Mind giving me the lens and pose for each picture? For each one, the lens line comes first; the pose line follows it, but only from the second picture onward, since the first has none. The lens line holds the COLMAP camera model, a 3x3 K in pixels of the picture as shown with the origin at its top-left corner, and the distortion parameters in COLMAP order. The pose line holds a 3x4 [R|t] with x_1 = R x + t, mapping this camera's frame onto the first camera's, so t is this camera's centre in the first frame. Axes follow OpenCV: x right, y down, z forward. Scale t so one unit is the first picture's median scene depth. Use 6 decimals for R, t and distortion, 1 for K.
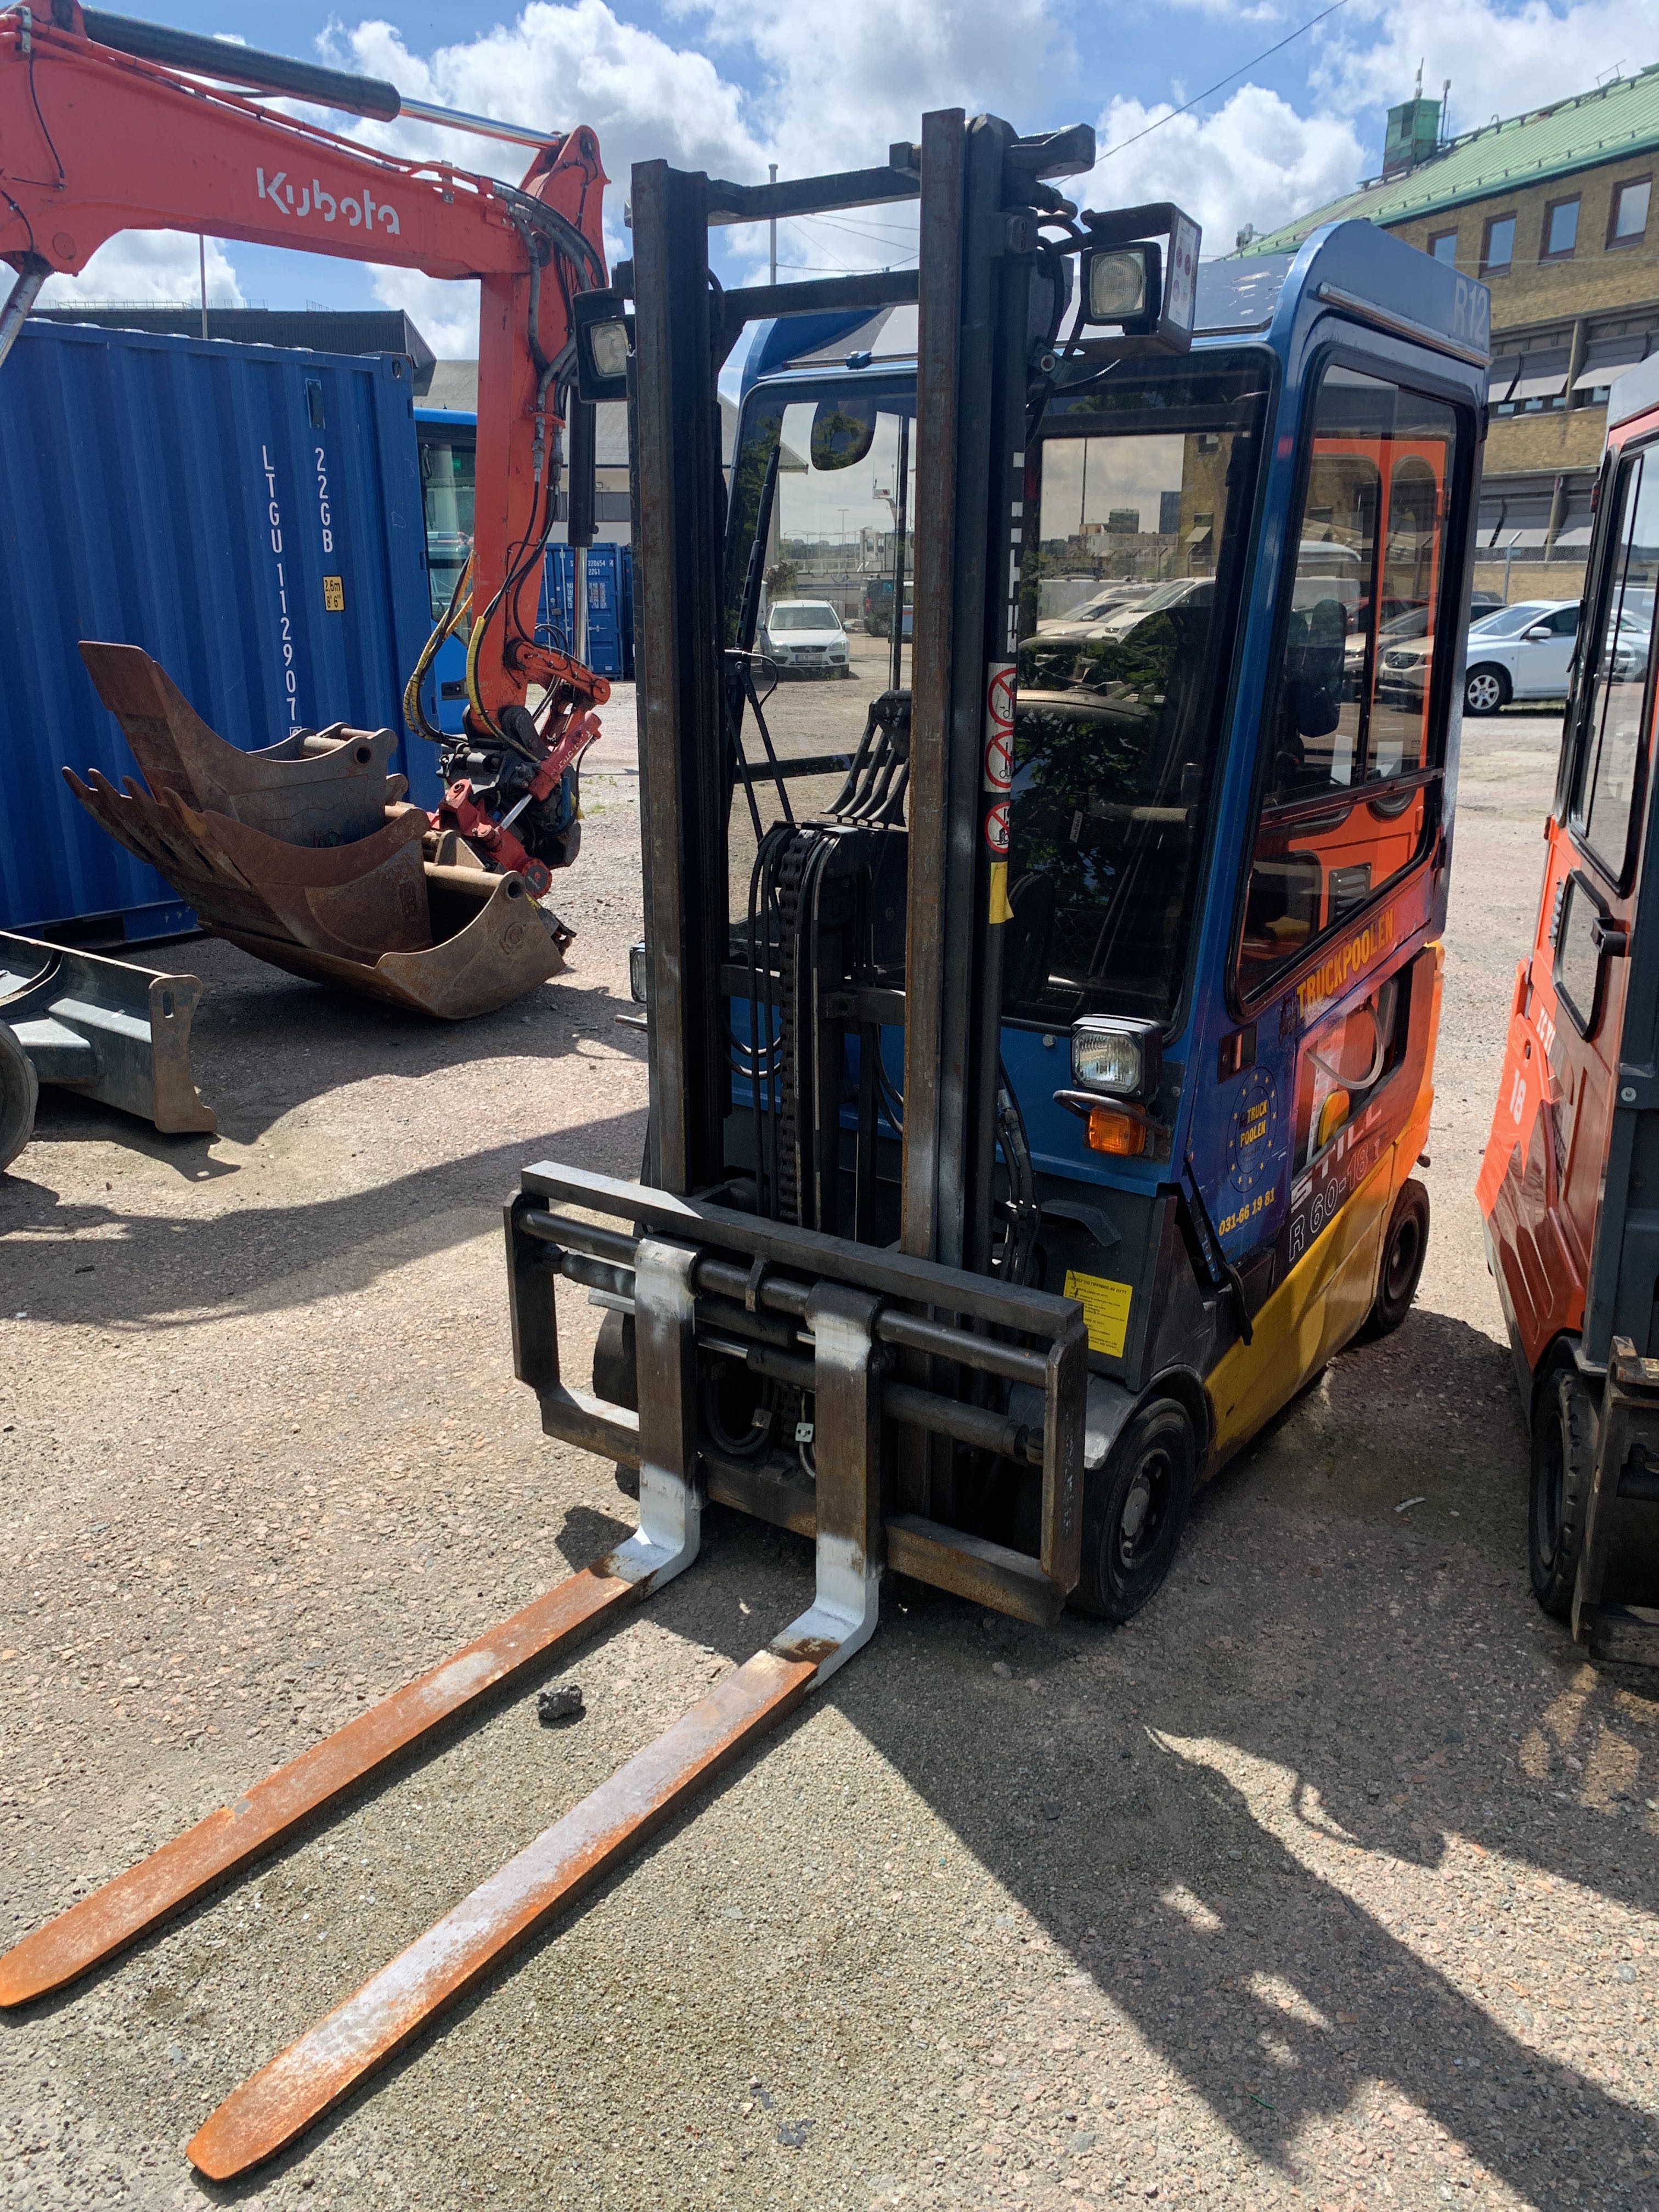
lens RADIAL K [[1714.2, 0, 792.2], [0, 1714.2, 1103.3], [0, 0, 1]] dist [-0.008839, 0.000254]
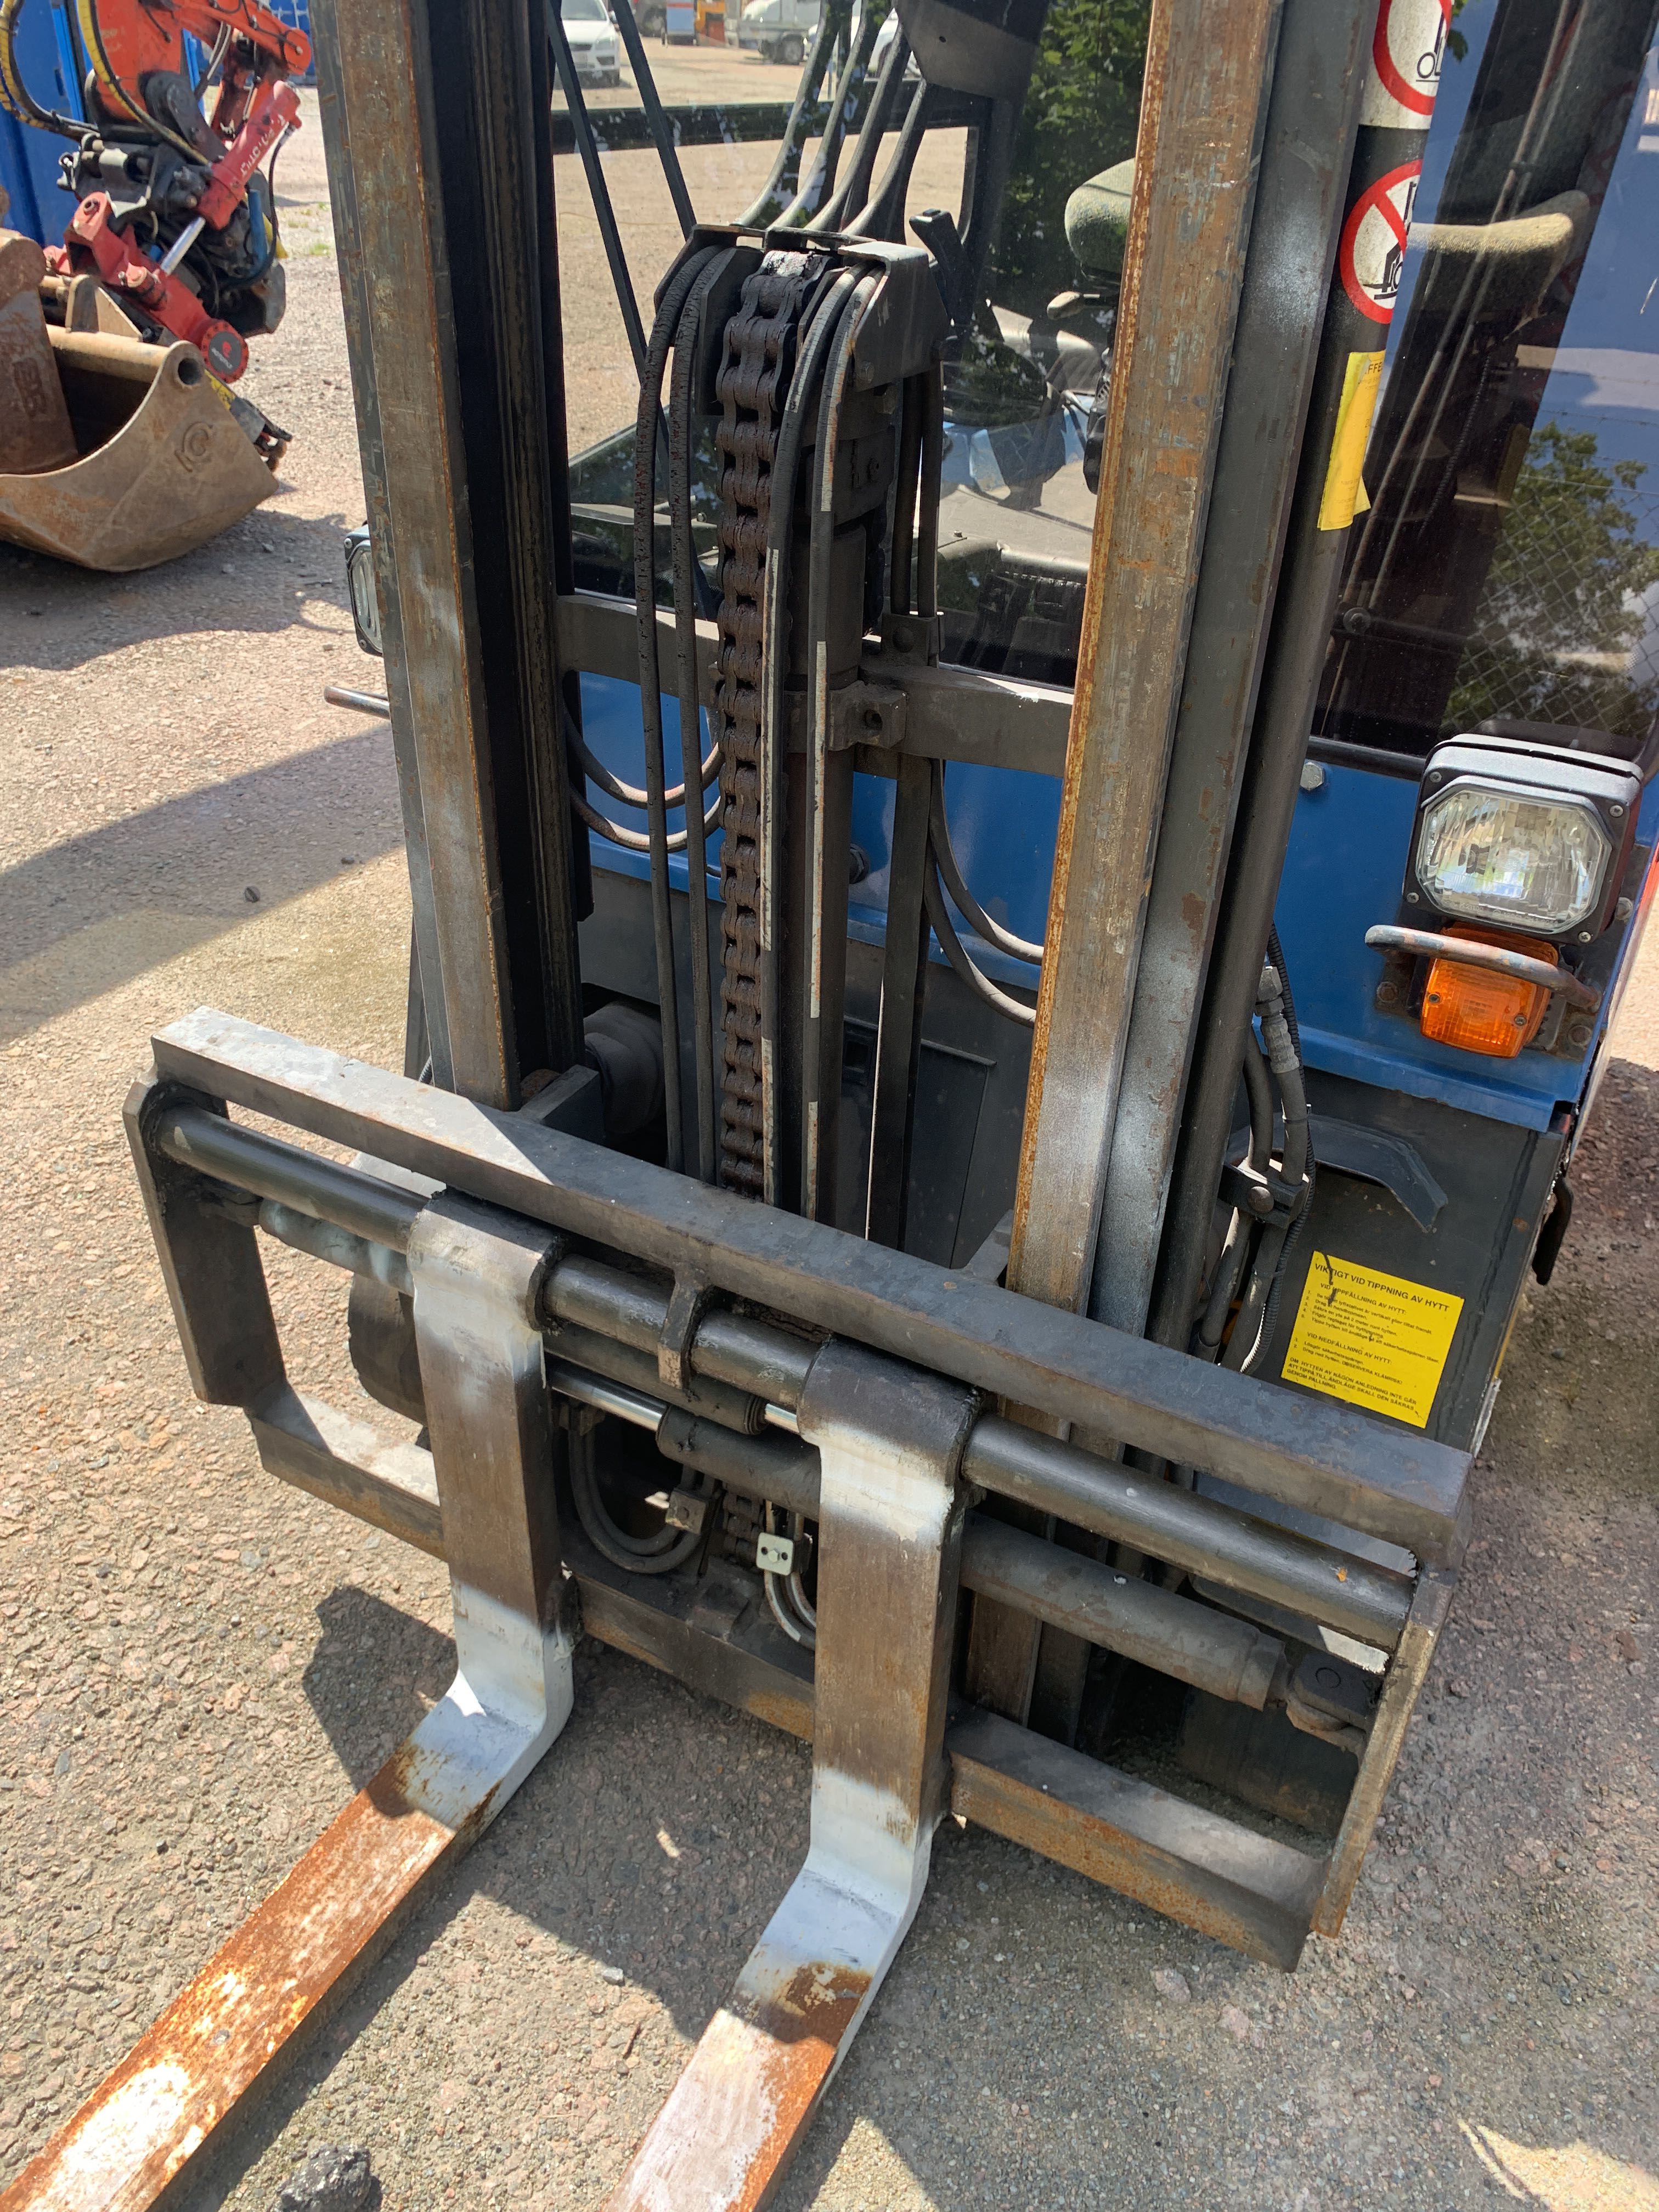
lens RADIAL K [[1714.2, 0, 792.2], [0, 1714.2, 1103.3], [0, 0, 1]] dist [-0.008839, 0.000254]
pose [[0.992102, -0.050137, 0.114978, -0.036309], [0.015342, 0.958264, 0.285474, -0.075173], [-0.124492, -0.281456, 0.951464, 0.505341]]
